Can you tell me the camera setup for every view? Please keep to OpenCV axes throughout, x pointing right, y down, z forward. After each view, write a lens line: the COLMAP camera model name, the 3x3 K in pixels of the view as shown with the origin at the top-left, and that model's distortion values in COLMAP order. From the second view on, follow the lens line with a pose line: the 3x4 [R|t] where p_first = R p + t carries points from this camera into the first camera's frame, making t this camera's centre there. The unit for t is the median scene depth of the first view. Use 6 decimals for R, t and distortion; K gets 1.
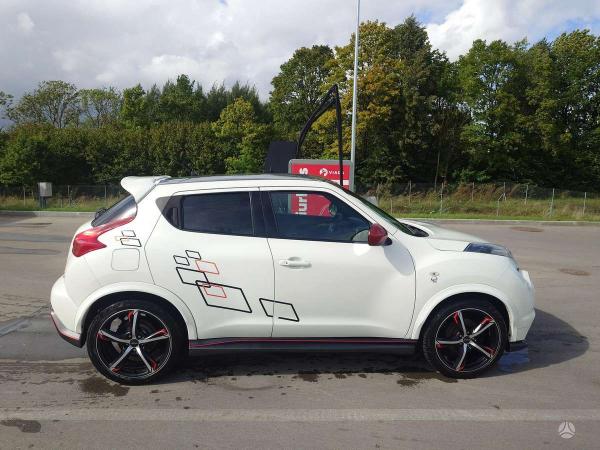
lens RADIAL K [[418.2, 0, 300.8], [0, 418.2, 221.8], [0, 0, 1]] dist [-0.003666, -0.007355]
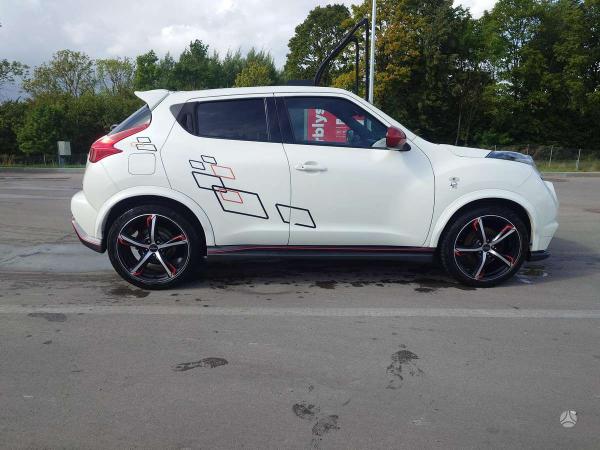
lens RADIAL K [[418.2, 0, 301.6], [0, 418.2, 224.8], [0, 0, 1]] dist [-0.003666, -0.007355]
pose [[0.999173, -0.007547, -0.039963, 0.001711], [0.010648, 0.996899, 0.077968, 0.146516], [0.039251, -0.078329, 0.996155, 0.006027]]
